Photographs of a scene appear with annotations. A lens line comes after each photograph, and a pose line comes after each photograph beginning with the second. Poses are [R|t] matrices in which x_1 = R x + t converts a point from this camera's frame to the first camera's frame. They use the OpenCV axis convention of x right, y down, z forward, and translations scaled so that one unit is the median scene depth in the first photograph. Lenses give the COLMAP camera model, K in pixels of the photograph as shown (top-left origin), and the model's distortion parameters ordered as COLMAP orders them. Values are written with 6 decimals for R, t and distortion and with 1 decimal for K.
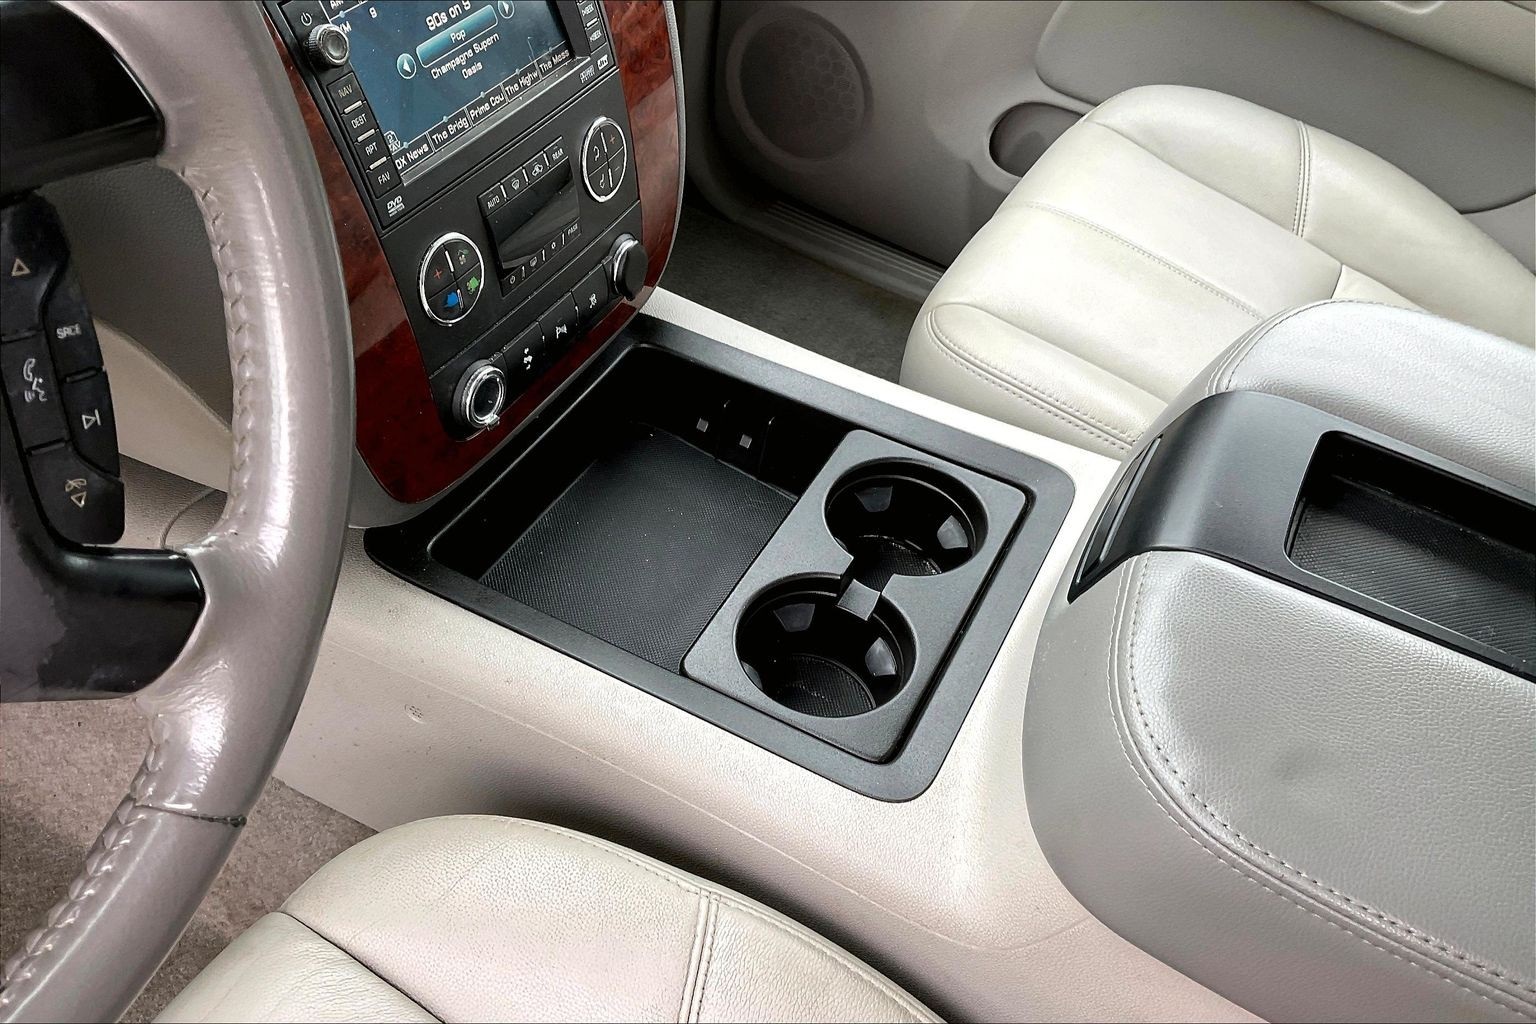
lens RADIAL K [[1271.3, 0, 768.0], [0, 1271.3, 512.0], [0, 0, 1]] dist [0.119100, -0.263119]
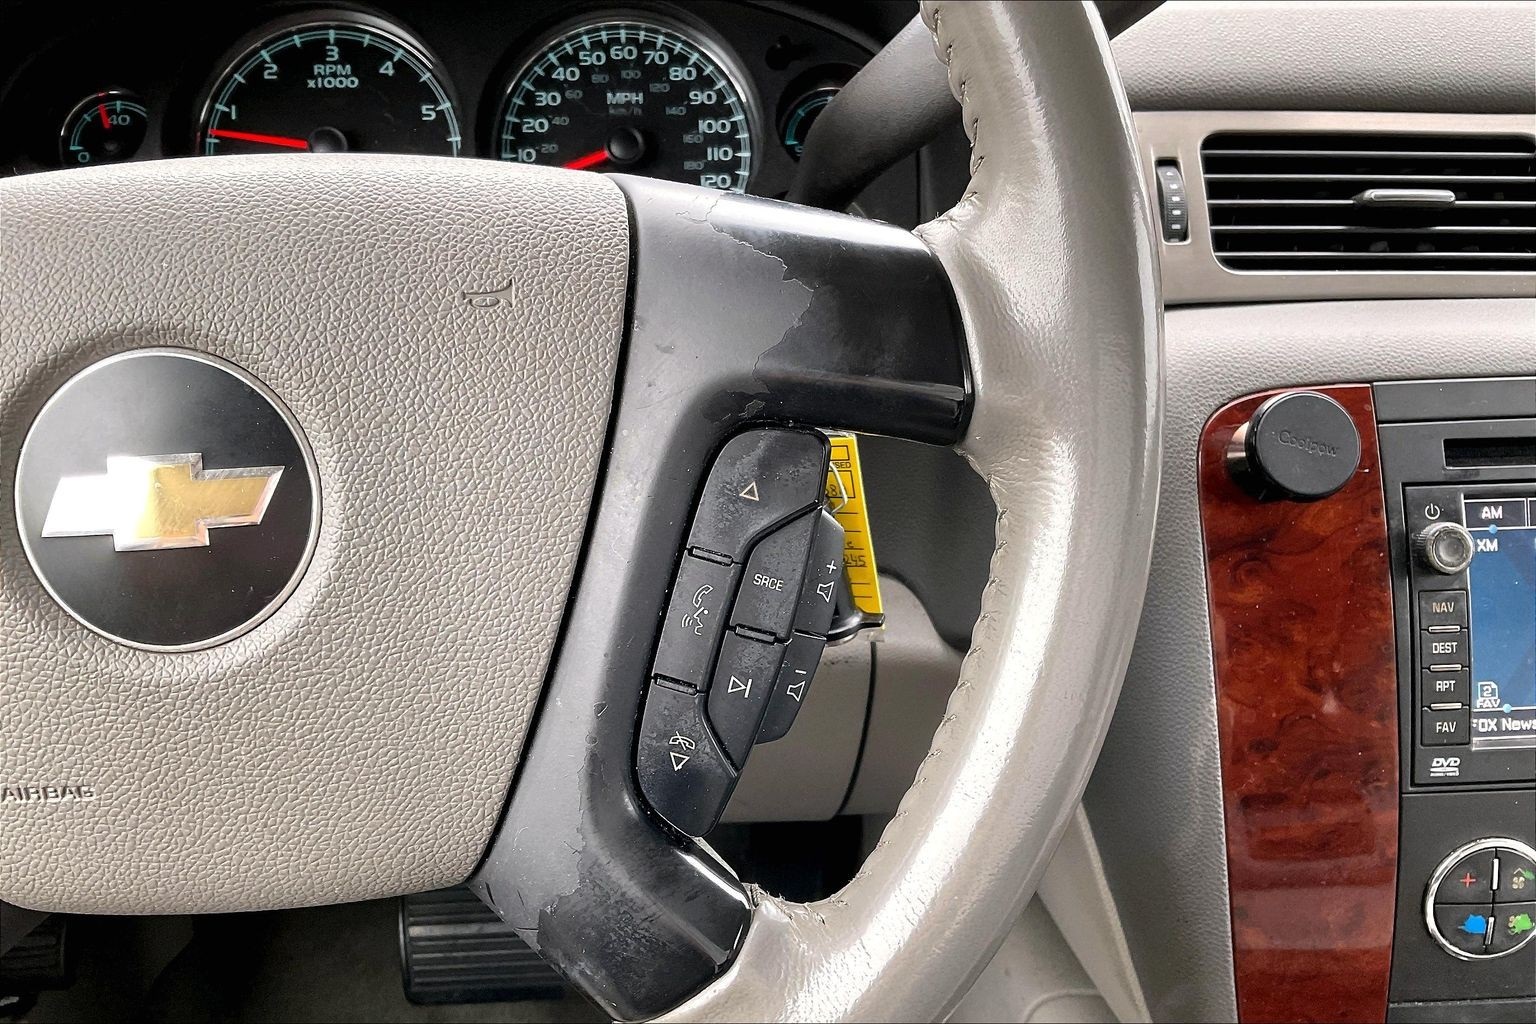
lens RADIAL K [[1279.4, 0, 768.0], [0, 1279.4, 512.0], [0, 0, 1]] dist [0.111833, -0.241965]
pose [[0.520608, 0.237783, -0.820016, 0.072636], [-0.576593, 0.806253, -0.132273, -0.032118], [0.629689, 0.541678, 0.556845, 0.245192]]
